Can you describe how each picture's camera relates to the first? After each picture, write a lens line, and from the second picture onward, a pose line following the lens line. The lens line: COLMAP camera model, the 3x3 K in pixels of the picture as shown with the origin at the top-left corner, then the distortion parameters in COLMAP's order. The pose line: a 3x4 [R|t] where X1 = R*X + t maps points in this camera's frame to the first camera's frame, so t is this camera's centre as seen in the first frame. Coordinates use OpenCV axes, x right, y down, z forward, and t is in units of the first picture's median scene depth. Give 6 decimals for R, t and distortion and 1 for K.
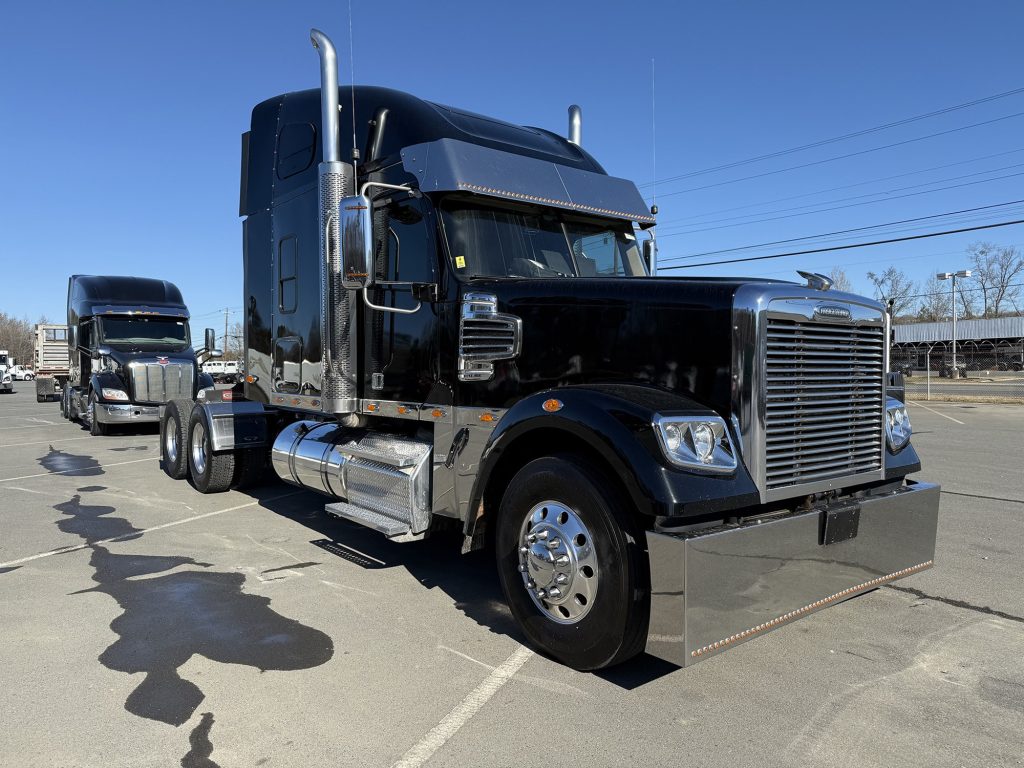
lens RADIAL K [[723.1, 0, 508.8], [0, 723.1, 379.0], [0, 0, 1]] dist [0.044077, -0.029266]
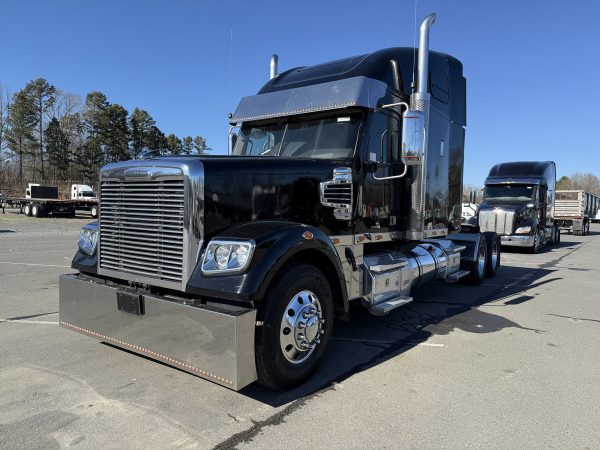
lens RADIAL K [[423.7, 0, 307.4], [0, 423.7, 215.0], [0, 0, 1]] dist [0.044077, -0.029266]
pose [[0.280446, 0.025659, -0.959527, 1.413300], [-0.042501, 0.998994, 0.014292, -0.029027], [0.958928, 0.036772, 0.281255, 1.046593]]
